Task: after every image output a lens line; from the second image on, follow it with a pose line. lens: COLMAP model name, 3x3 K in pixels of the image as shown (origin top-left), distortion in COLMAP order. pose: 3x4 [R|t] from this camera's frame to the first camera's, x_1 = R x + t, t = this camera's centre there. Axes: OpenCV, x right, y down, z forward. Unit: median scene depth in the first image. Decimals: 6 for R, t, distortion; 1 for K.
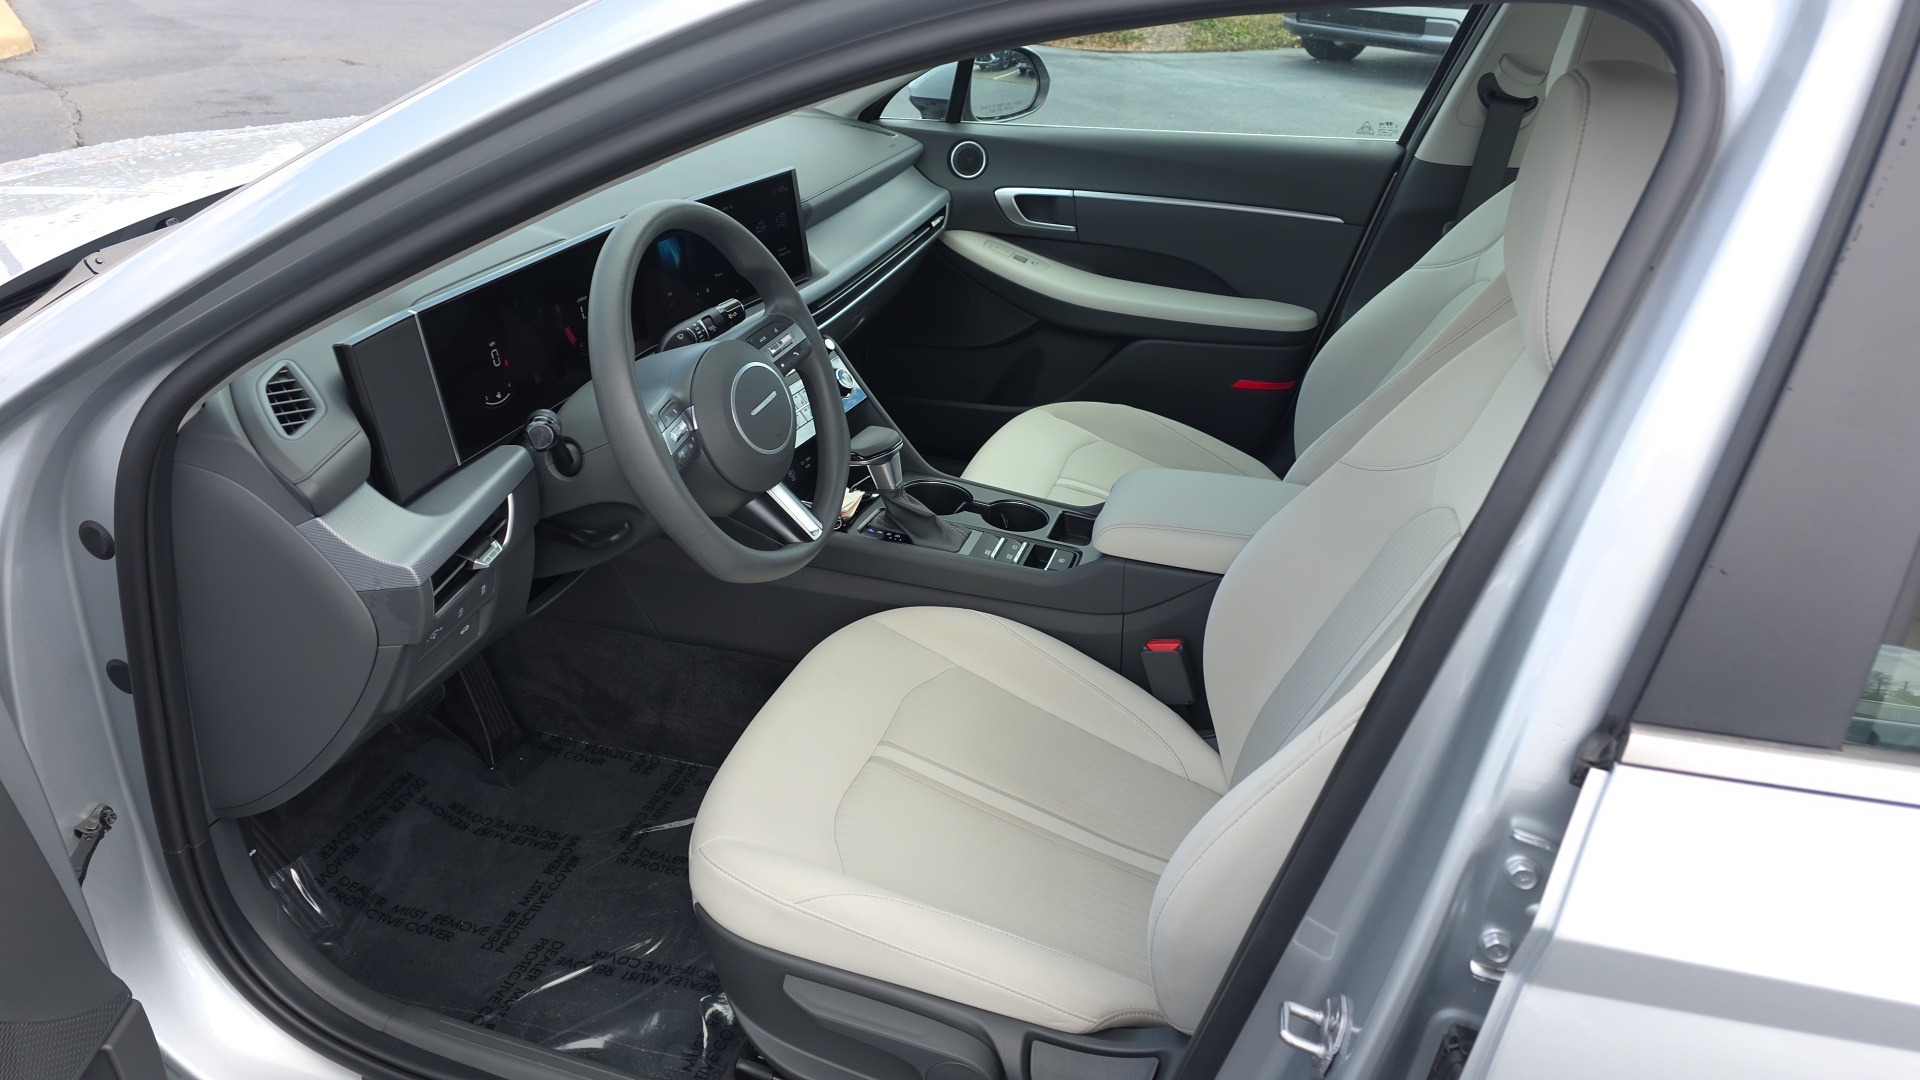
lens RADIAL K [[1306.5, 0, 962.7], [0, 1306.5, 560.4], [0, 0, 1]] dist [0.081699, -0.078862]
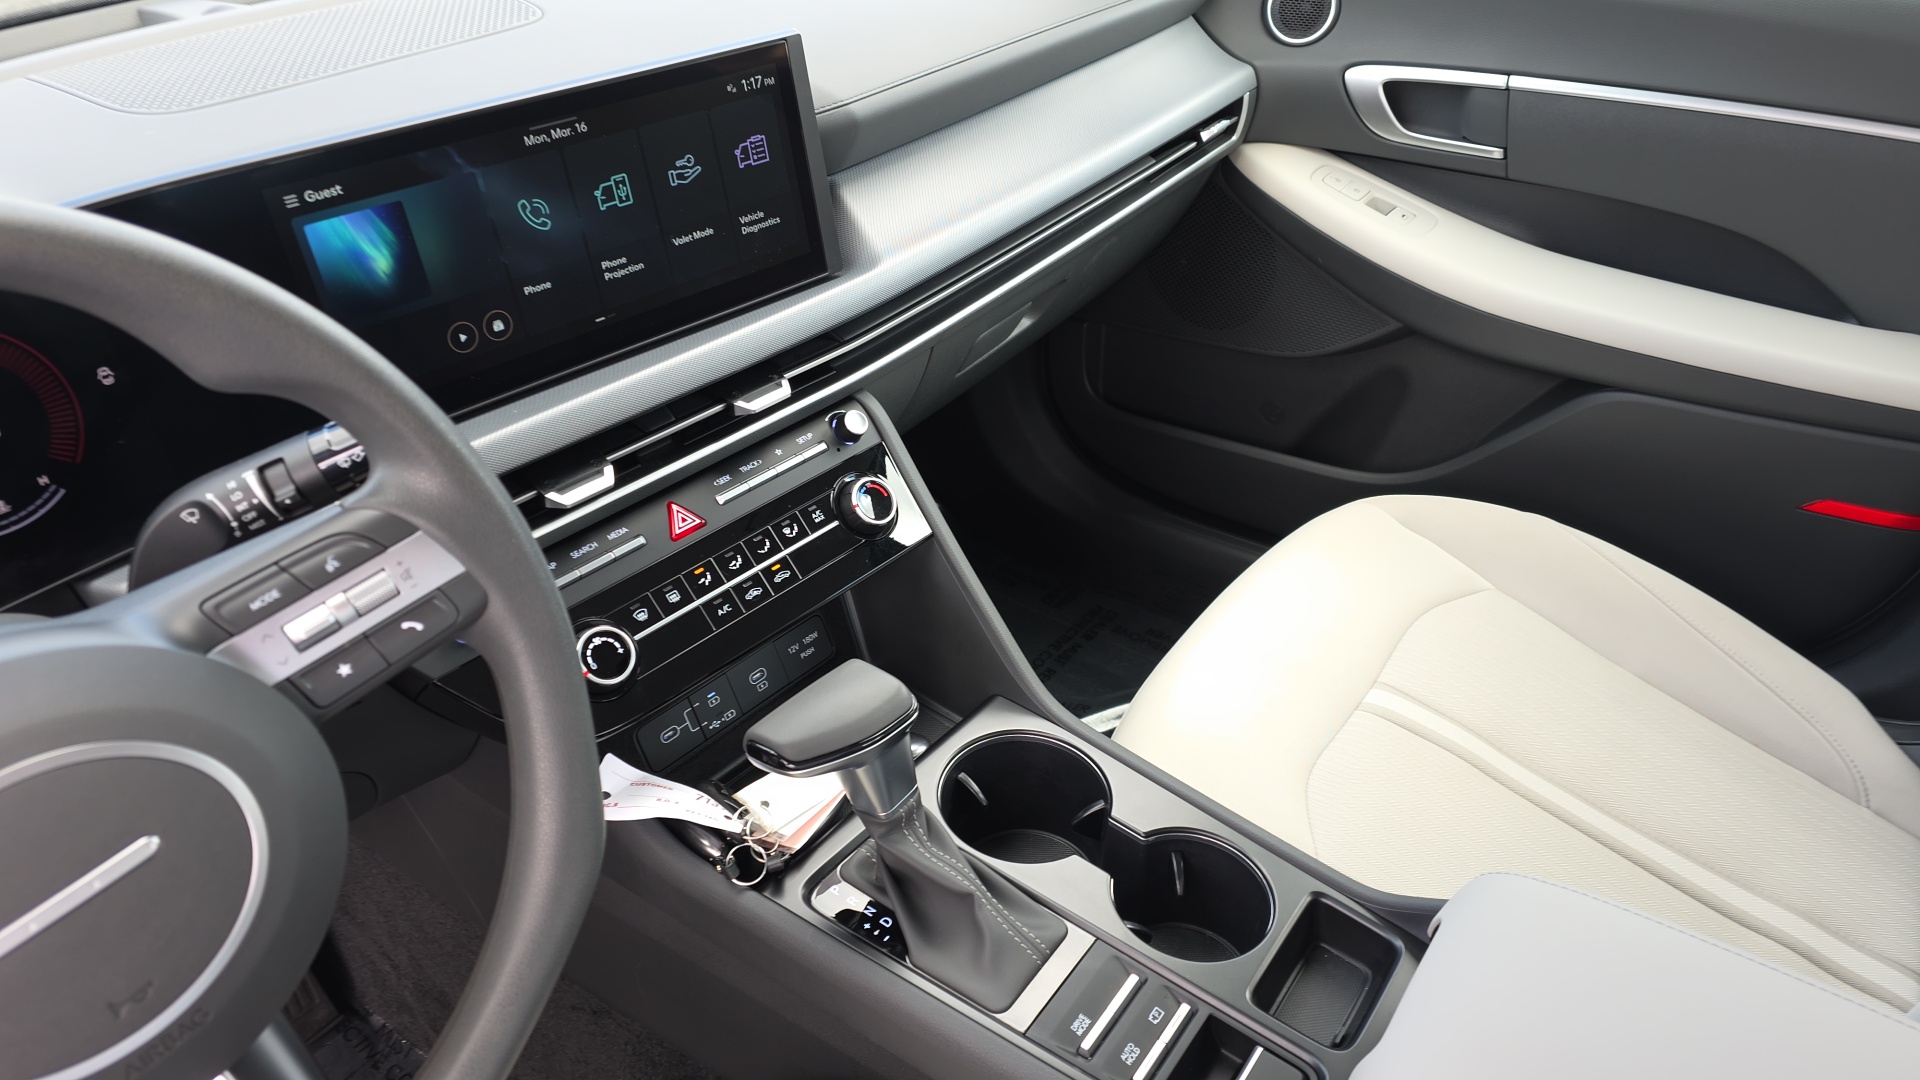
lens RADIAL K [[1304.3, 0, 965.3], [0, 1304.3, 540.3], [0, 0, 1]] dist [0.074482, -0.076942]
pose [[0.943603, 0.136829, -0.301481, 0.066230], [-0.105413, 0.987379, 0.118195, -0.149195], [0.313848, -0.079749, 0.946118, 0.465134]]
